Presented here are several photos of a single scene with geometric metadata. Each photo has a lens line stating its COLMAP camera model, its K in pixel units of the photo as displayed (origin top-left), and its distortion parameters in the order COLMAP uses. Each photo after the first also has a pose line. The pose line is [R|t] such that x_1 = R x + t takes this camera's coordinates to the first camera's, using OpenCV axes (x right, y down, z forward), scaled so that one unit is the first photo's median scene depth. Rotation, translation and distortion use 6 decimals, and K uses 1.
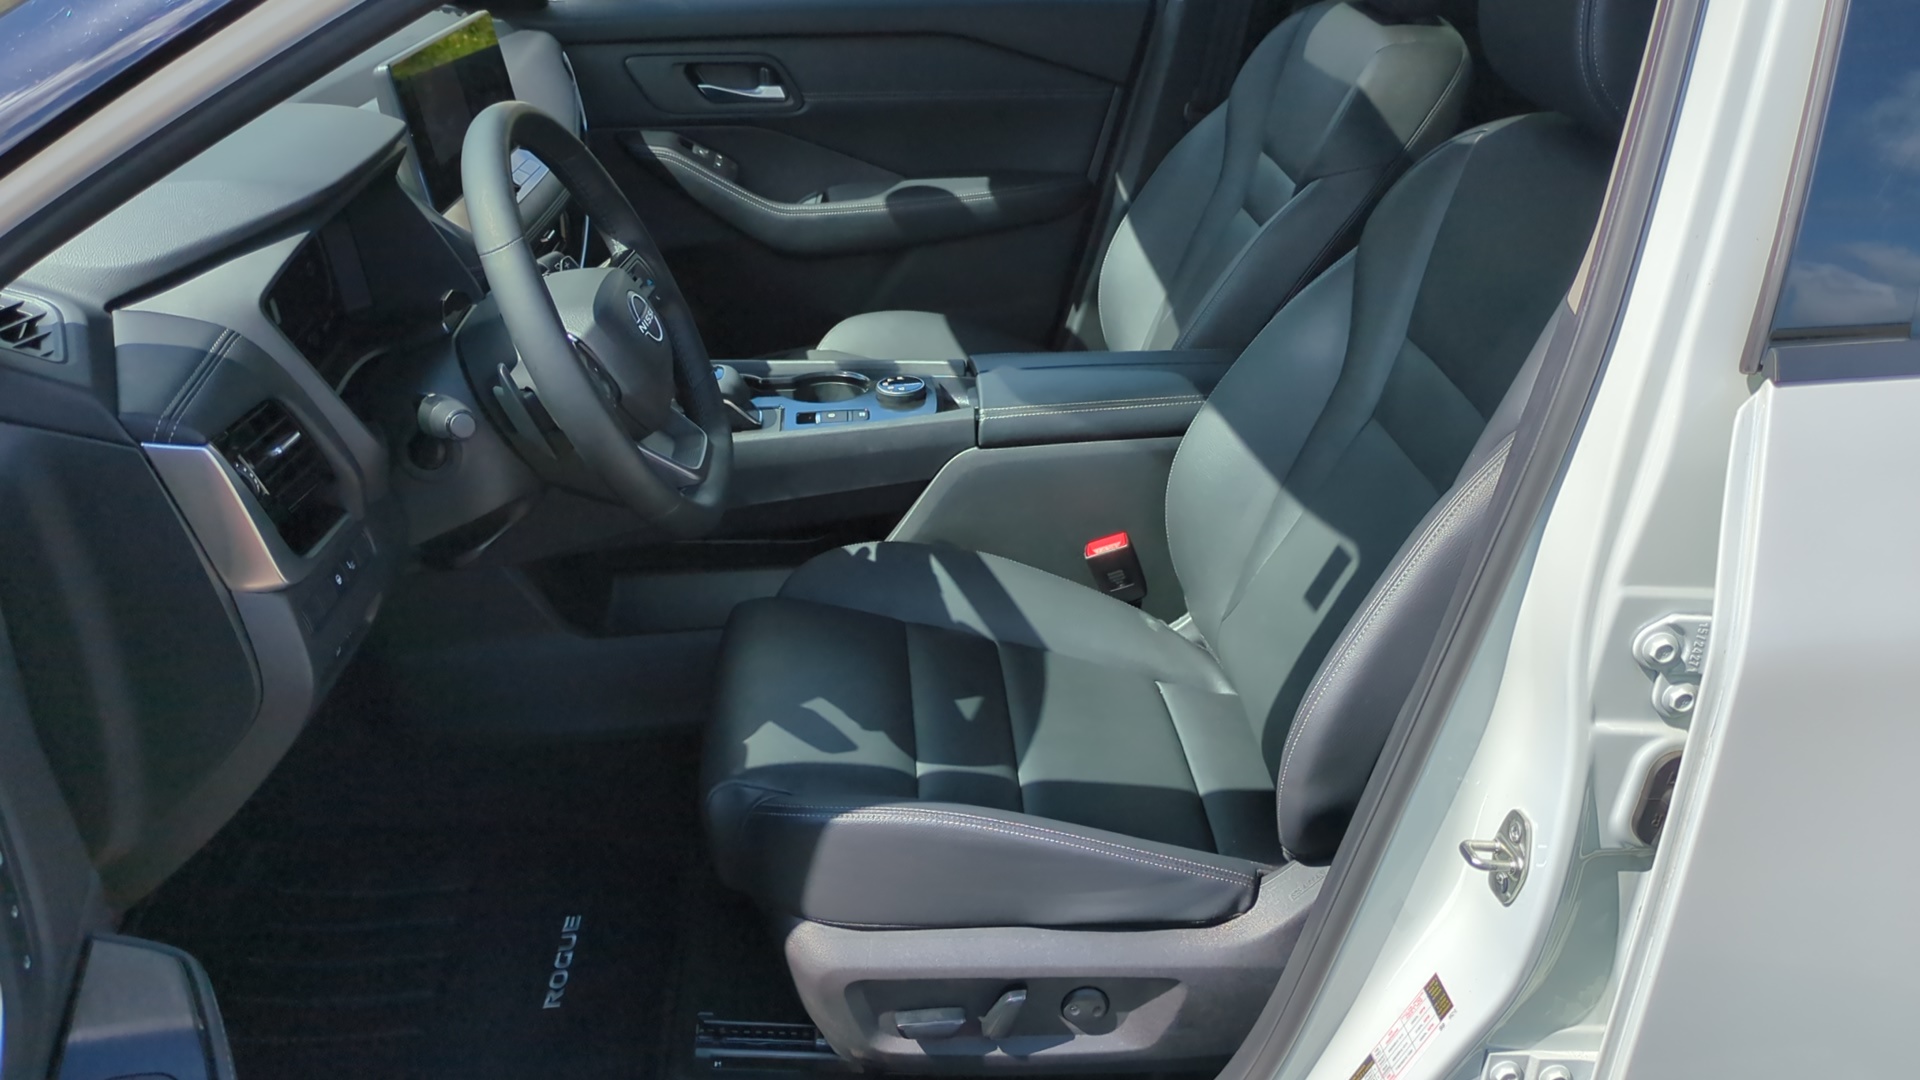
lens RADIAL K [[1624.3, 0, 964.4], [0, 1624.3, 537.3], [0, 0, 1]] dist [0.030805, -0.060541]
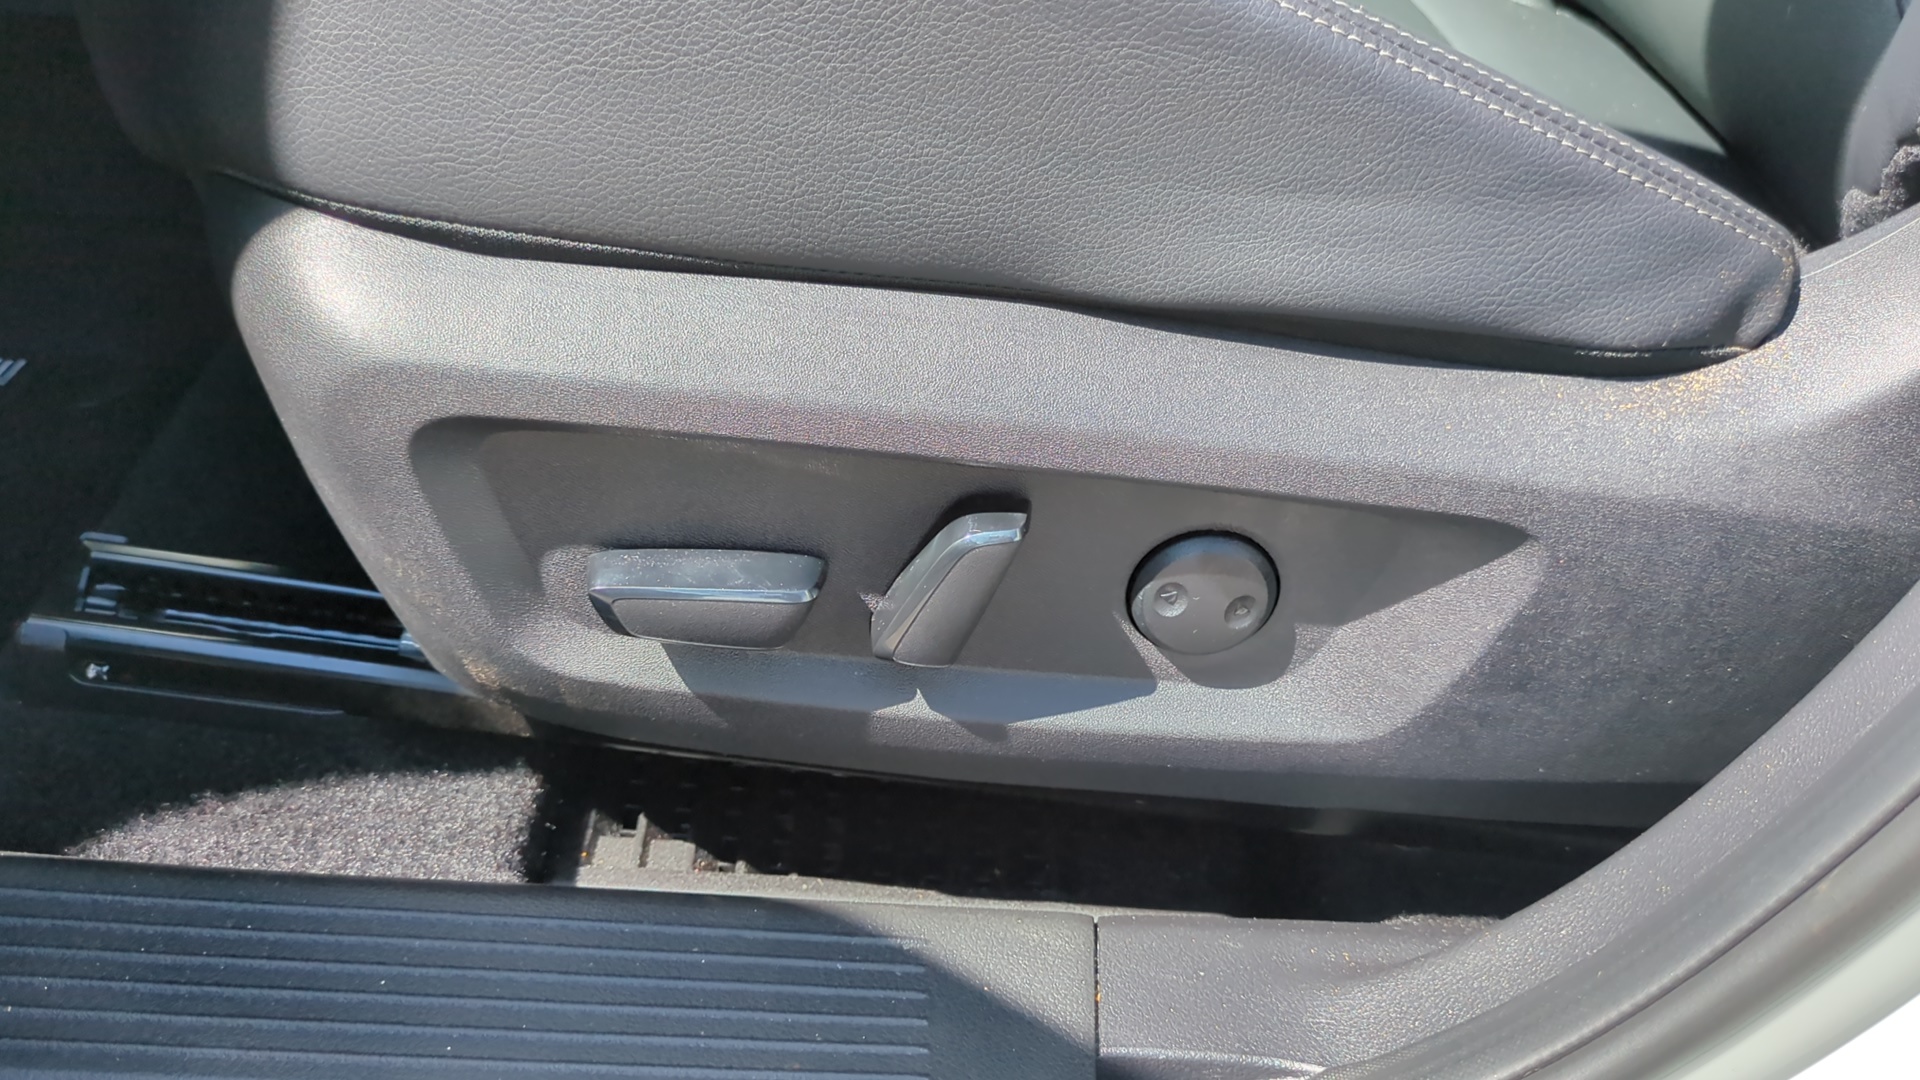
lens RADIAL K [[1624.3, 0, 958.1], [0, 1624.3, 540.7], [0, 0, 1]] dist [0.030805, -0.060541]
pose [[0.995781, 0.091731, 0.002372, 0.024977], [-0.090758, 0.980740, 0.172951, 0.228529], [0.013538, -0.172437, 0.984928, 0.692785]]
